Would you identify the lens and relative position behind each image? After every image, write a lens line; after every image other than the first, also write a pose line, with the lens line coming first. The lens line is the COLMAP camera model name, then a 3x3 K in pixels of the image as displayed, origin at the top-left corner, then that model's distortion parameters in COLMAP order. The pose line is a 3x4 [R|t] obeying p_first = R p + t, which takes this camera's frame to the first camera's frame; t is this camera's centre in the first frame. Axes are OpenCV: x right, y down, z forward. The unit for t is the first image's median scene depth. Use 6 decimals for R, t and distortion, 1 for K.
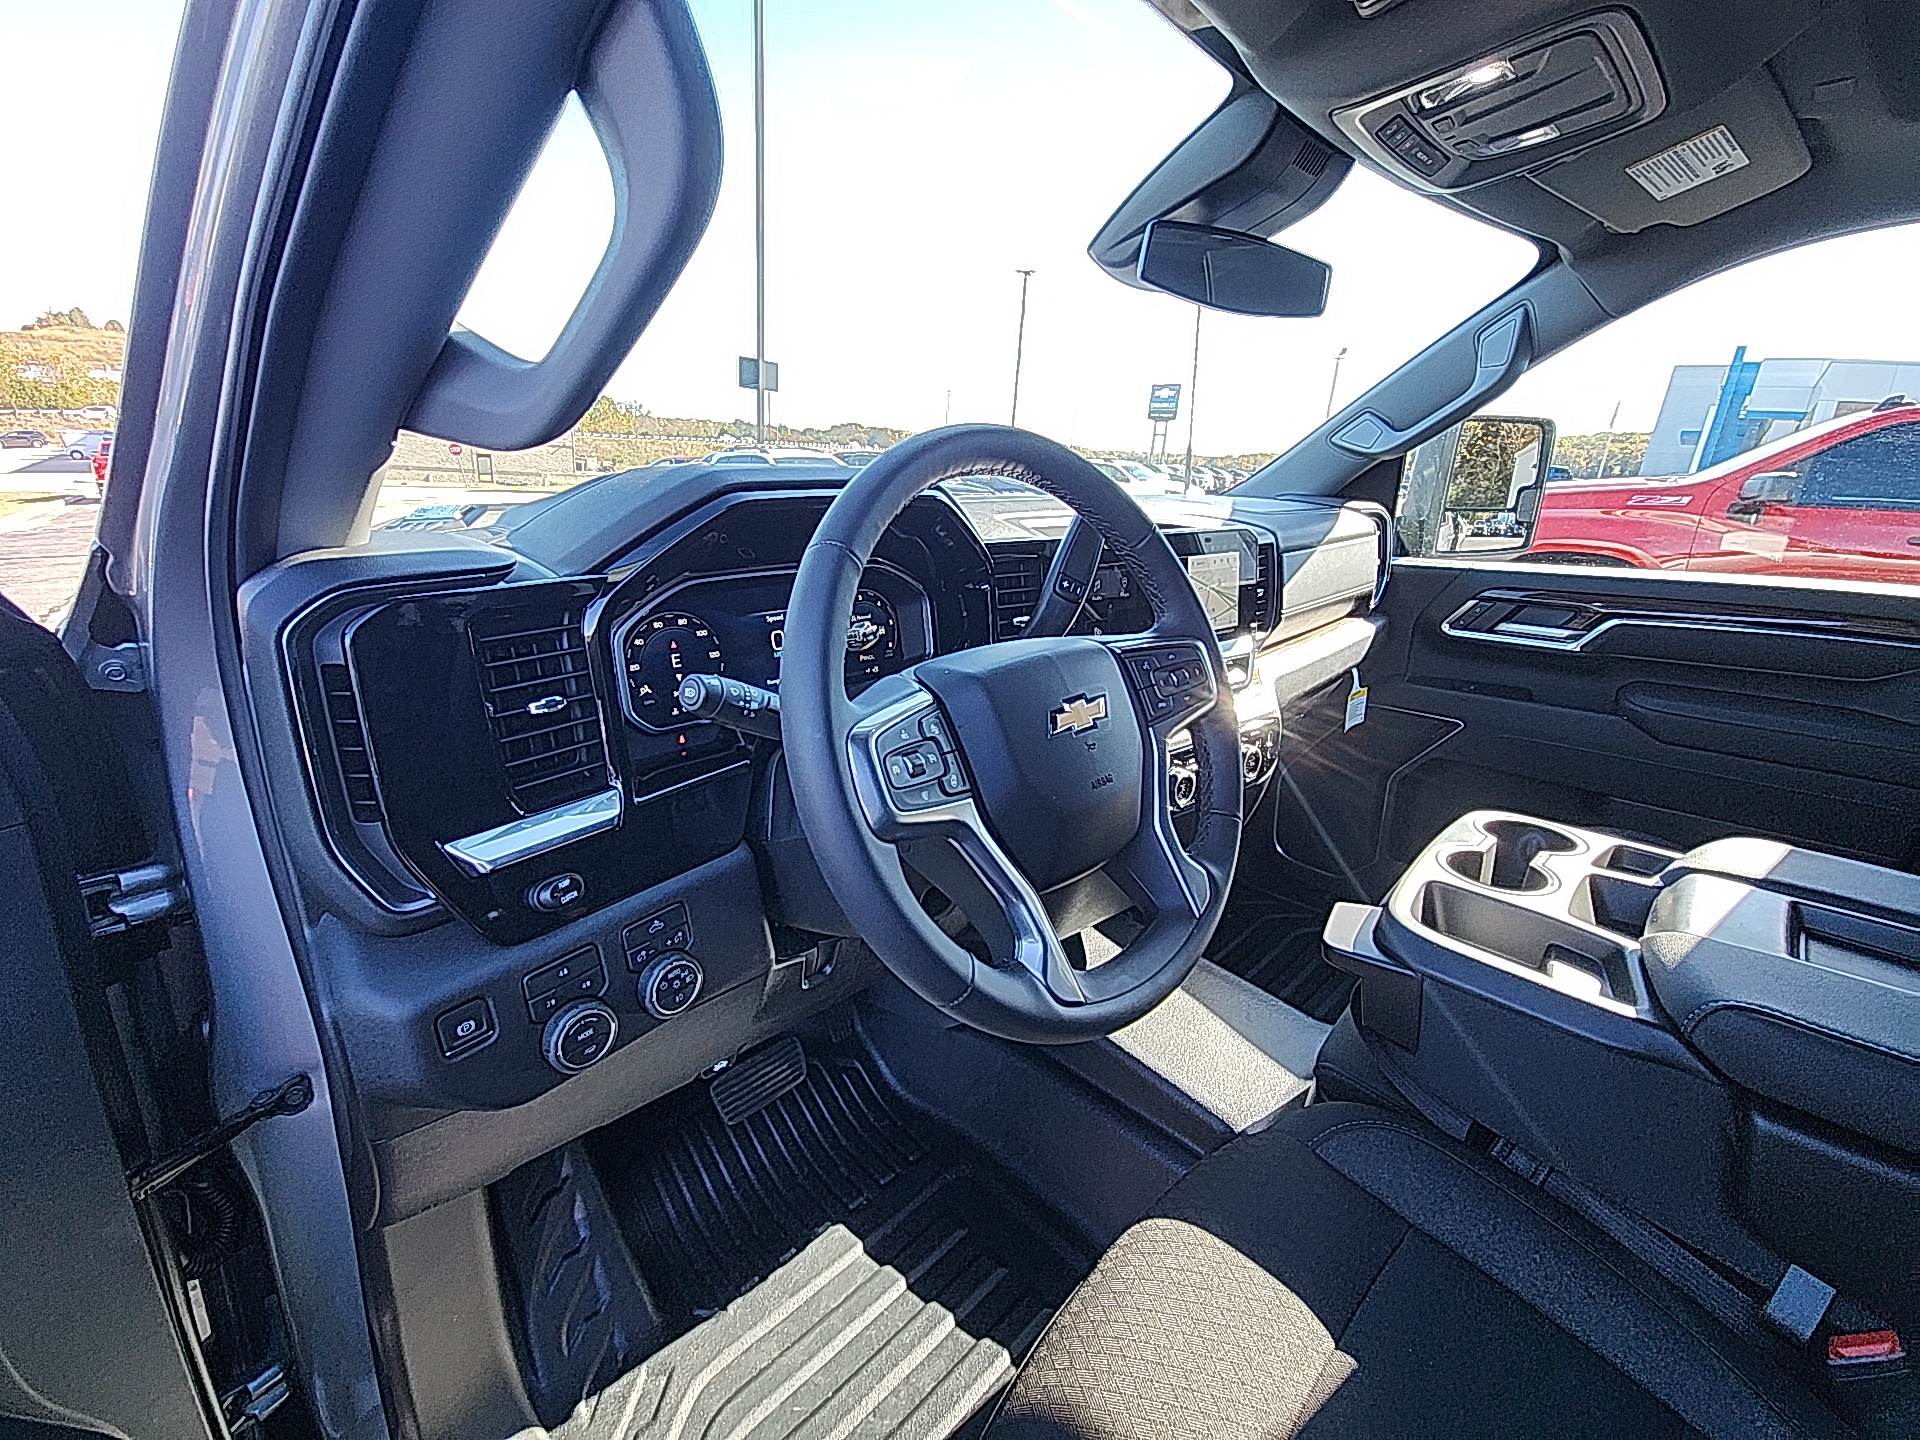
lens RADIAL K [[773.1, 0, 953.5], [0, 773.1, 702.7], [0, 0, 1]] dist [0.012252, -0.009831]
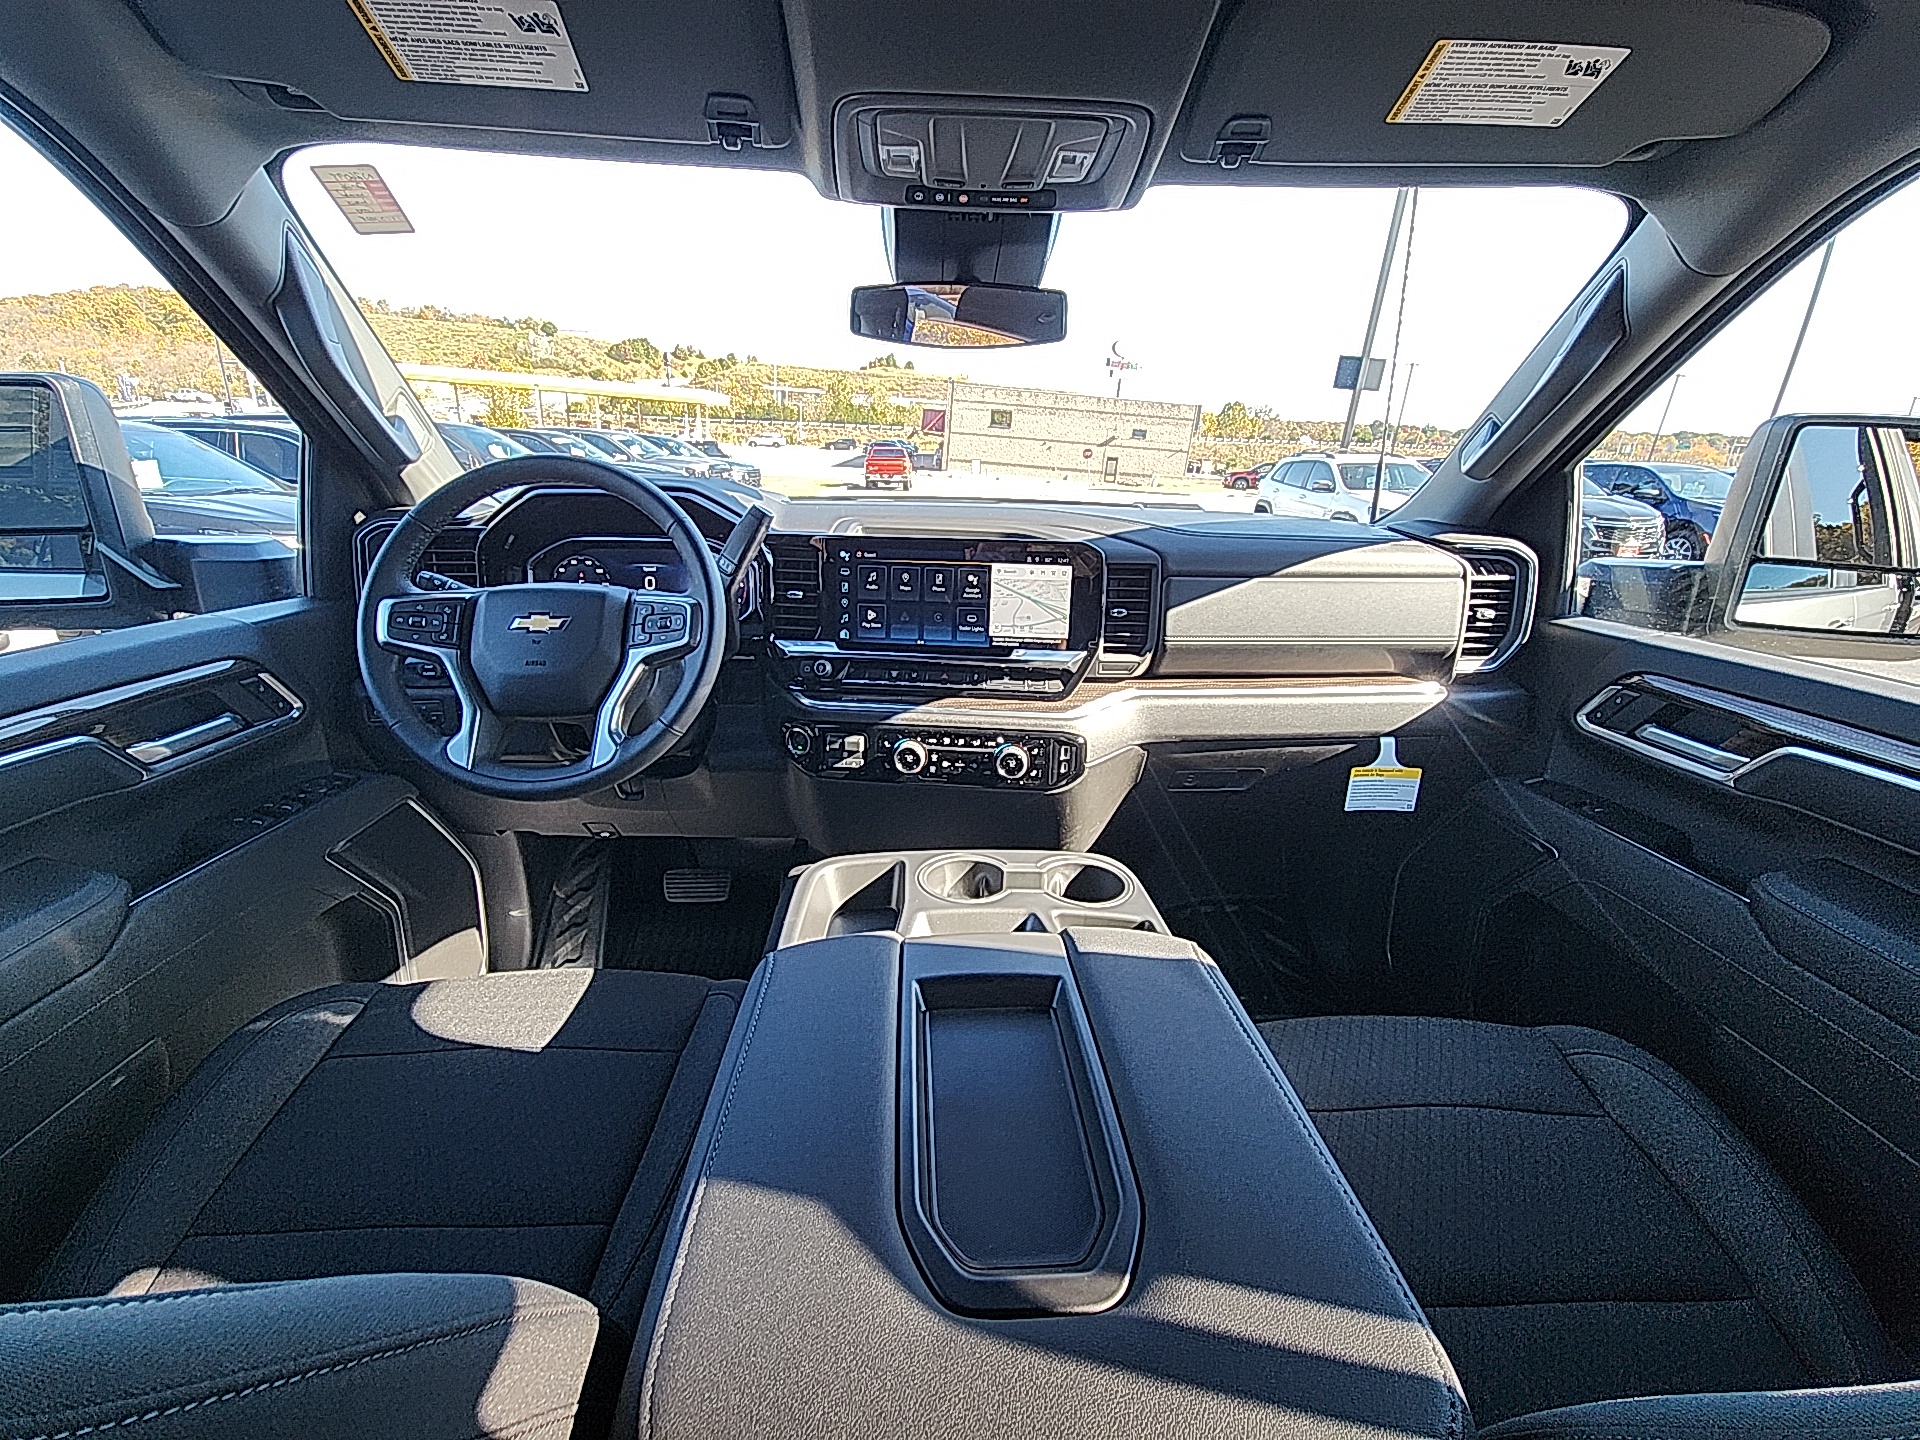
lens RADIAL K [[789.1, 0, 958.5], [0, 789.1, 688.7], [0, 0, 1]] dist [0.004090, 0.000255]
pose [[0.743495, 0.193182, -0.640232, 1.225326], [-0.209330, 0.976485, 0.051549, -0.077998], [0.635135, 0.095693, 0.766450, 0.160907]]
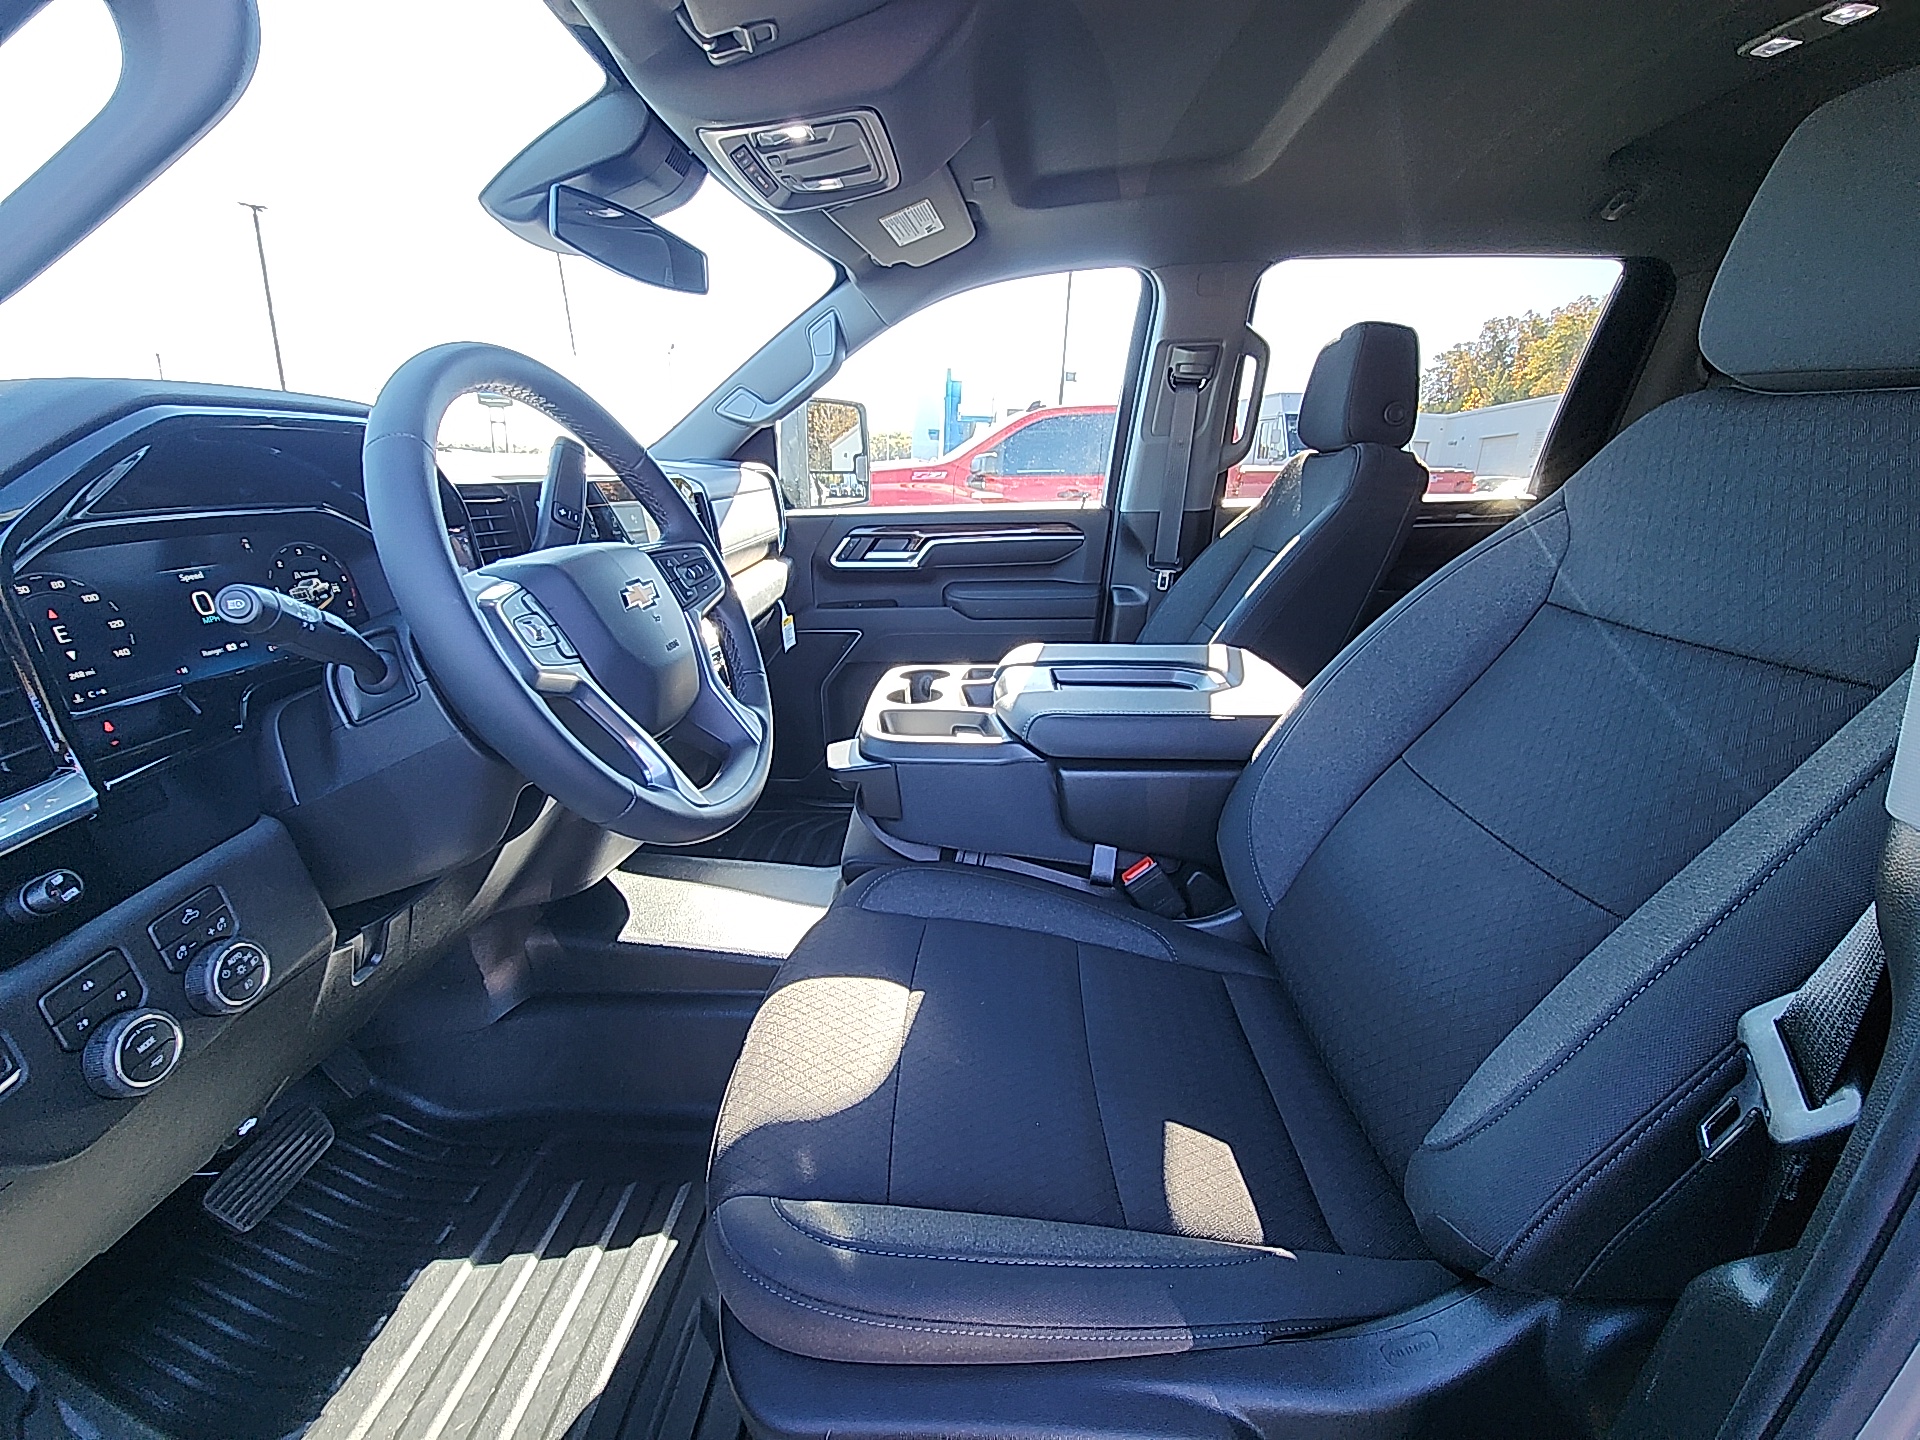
lens RADIAL K [[768.9, 0, 952.8], [0, 768.9, 699.1], [0, 0, 1]] dist [0.024932, -0.014024]
pose [[0.728064, -0.212071, 0.651881, -0.189551], [0.208078, 0.974446, 0.084613, 0.107584], [-0.653166, 0.074039, 0.753586, -0.139150]]
